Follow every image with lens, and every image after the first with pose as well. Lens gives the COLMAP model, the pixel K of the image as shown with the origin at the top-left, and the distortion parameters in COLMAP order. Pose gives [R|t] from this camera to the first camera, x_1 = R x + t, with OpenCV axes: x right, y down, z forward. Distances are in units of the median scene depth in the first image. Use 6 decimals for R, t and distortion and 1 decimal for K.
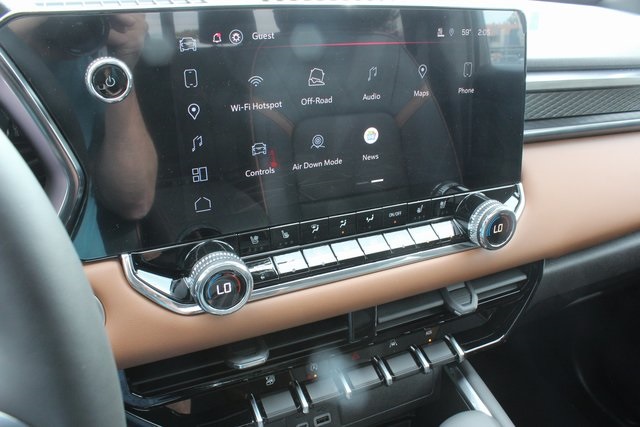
lens RADIAL K [[523.9, 0, 320.0], [0, 523.9, 213.5], [0, 0, 1]] dist [-0.147070, 0.005130]
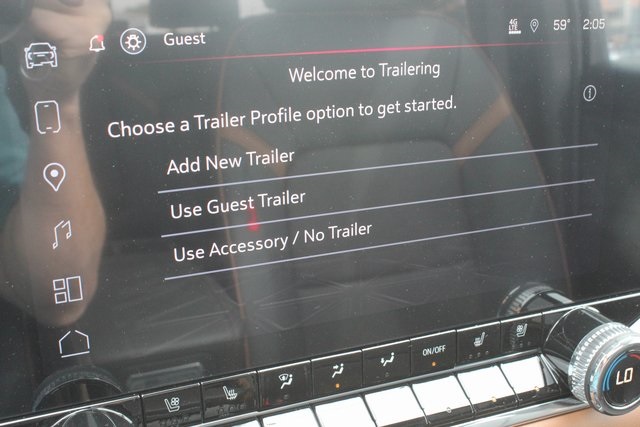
lens RADIAL K [[814.9, 0, 320.0], [0, 814.9, 213.5], [0, 0, 1]] dist [-0.077871, 0.049549]
pose [[0.999629, 0.004343, -0.026906, 0.044670], [-0.006745, 0.995935, -0.089820, -0.064226], [0.026406, 0.089968, 0.995595, 0.122756]]
